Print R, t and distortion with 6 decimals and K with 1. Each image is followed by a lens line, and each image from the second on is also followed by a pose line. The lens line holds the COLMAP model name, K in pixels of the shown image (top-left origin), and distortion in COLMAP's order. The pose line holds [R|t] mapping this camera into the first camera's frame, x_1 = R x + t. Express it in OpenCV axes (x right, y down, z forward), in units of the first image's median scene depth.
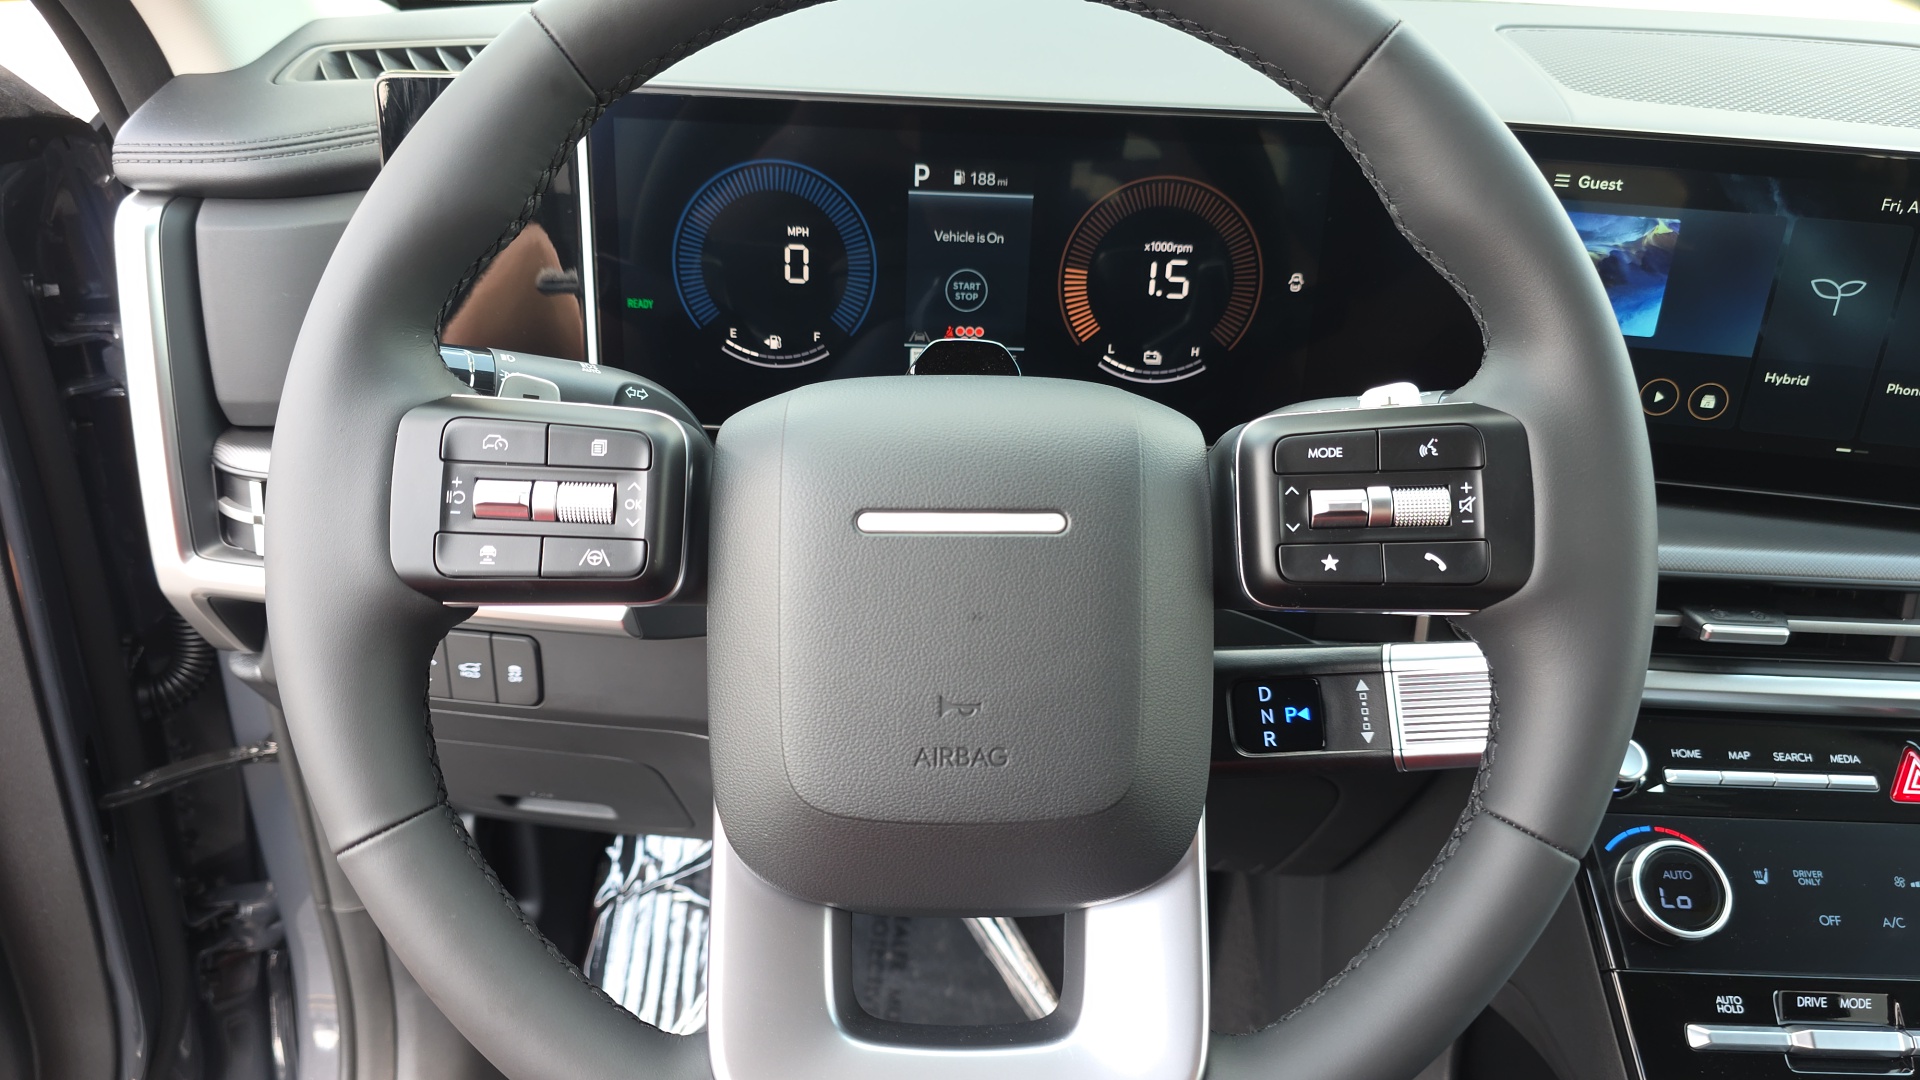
lens RADIAL K [[1312.0, 0, 951.0], [0, 1312.0, 554.0], [0, 0, 1]] dist [0.050005, -0.061651]
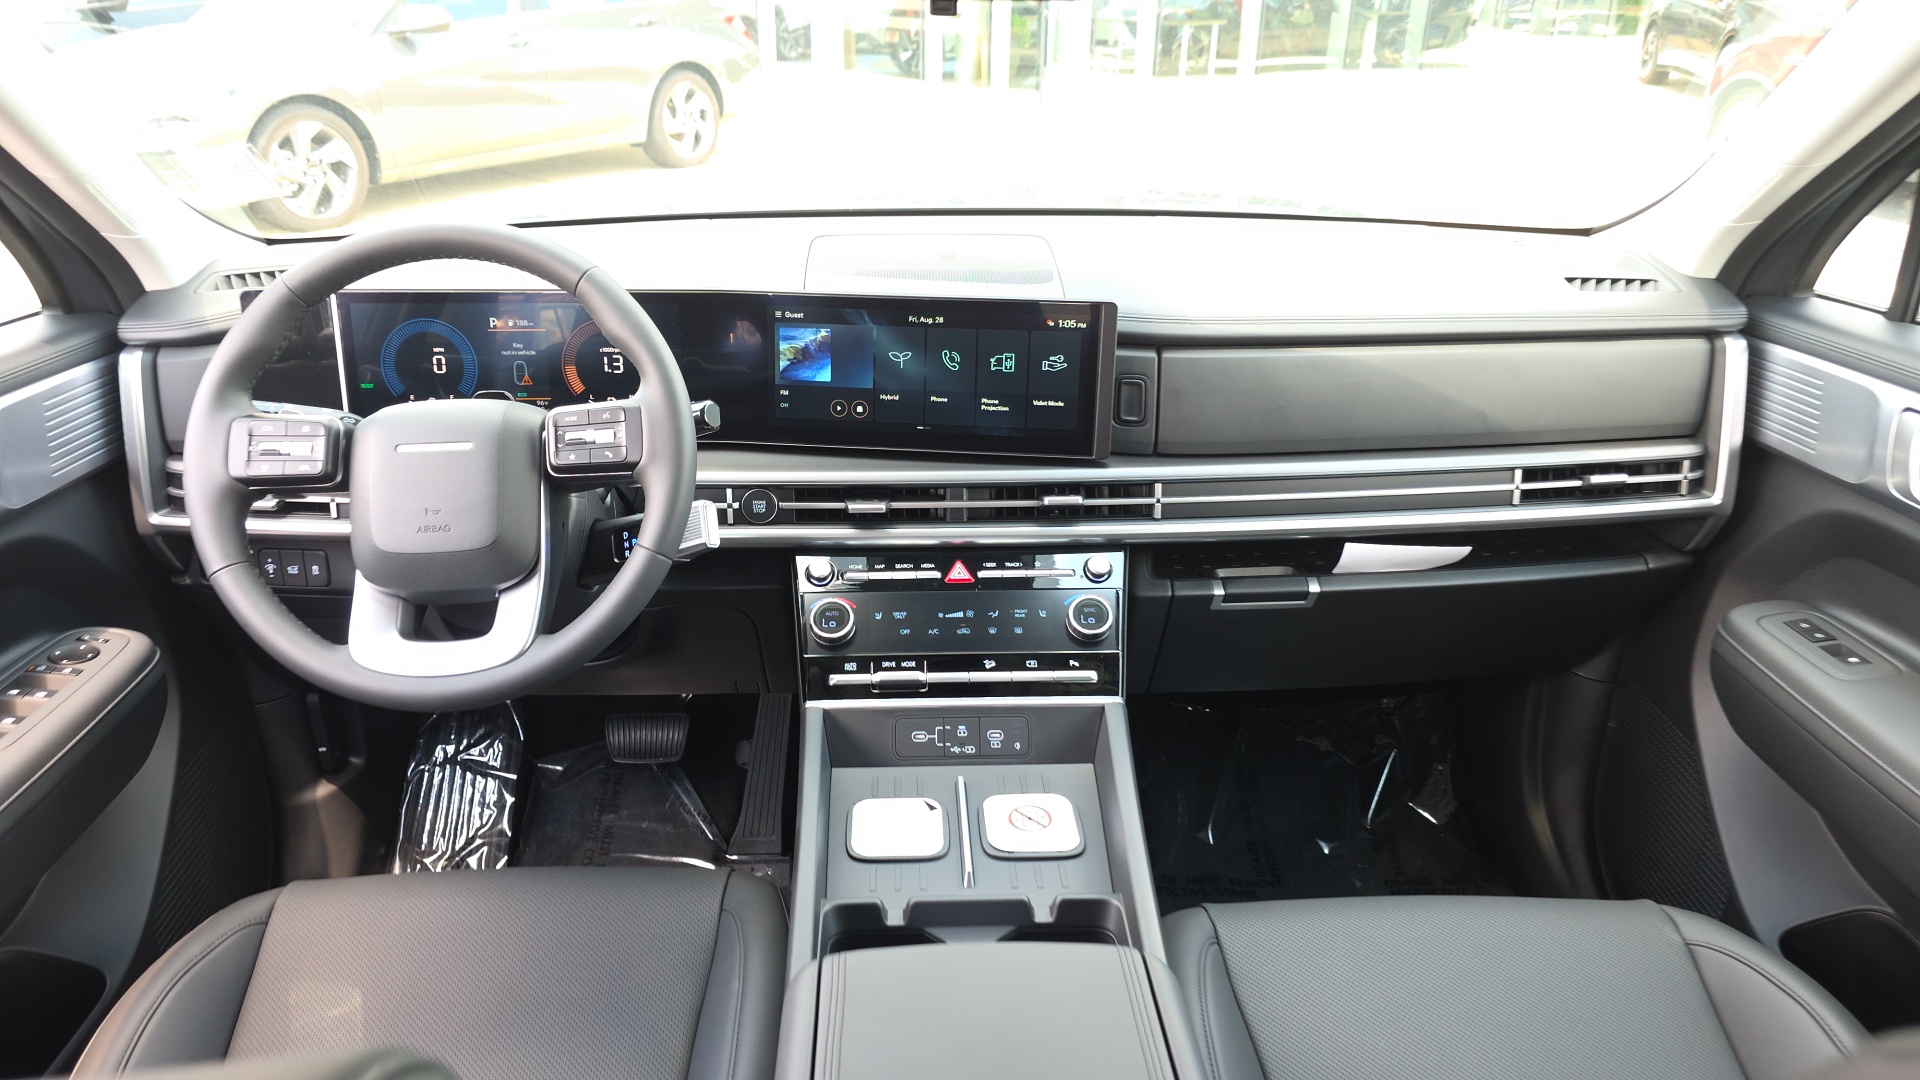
lens RADIAL K [[1288.1, 0, 928.3], [0, 1288.1, 527.9], [0, 0, 1]] dist [0.081256, -0.092903]
pose [[0.998463, -0.049987, 0.023942, 0.644087], [0.052104, 0.993823, -0.097989, 0.309900], [-0.018896, 0.099086, 0.994899, -1.163776]]
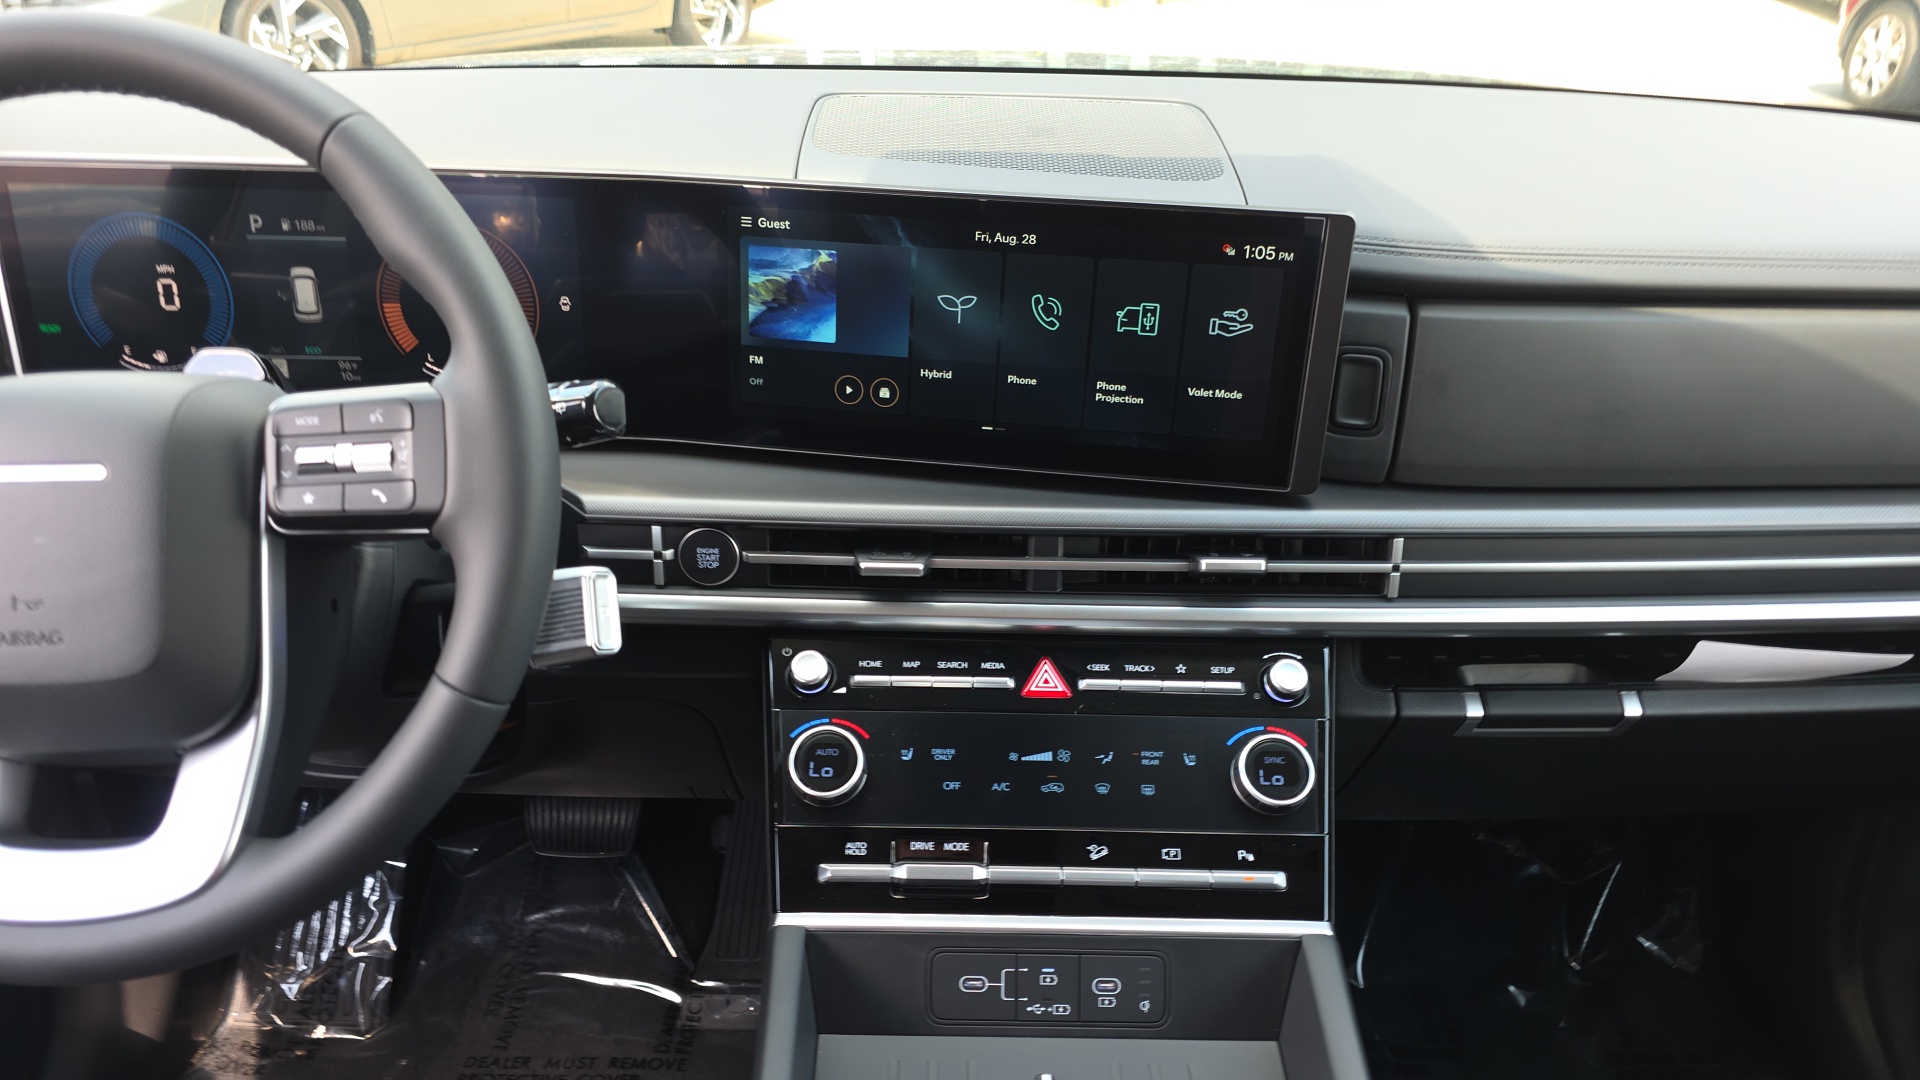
lens RADIAL K [[1293.2, 0, 936.5], [0, 1293.2, 576.7], [0, 0, 1]] dist [0.081290, -0.117295]
pose [[0.999787, -0.020635, 0.000375, 0.636985], [0.020636, 0.999786, -0.001200, 0.069865], [-0.000351, 0.001207, 0.999999, -0.271164]]
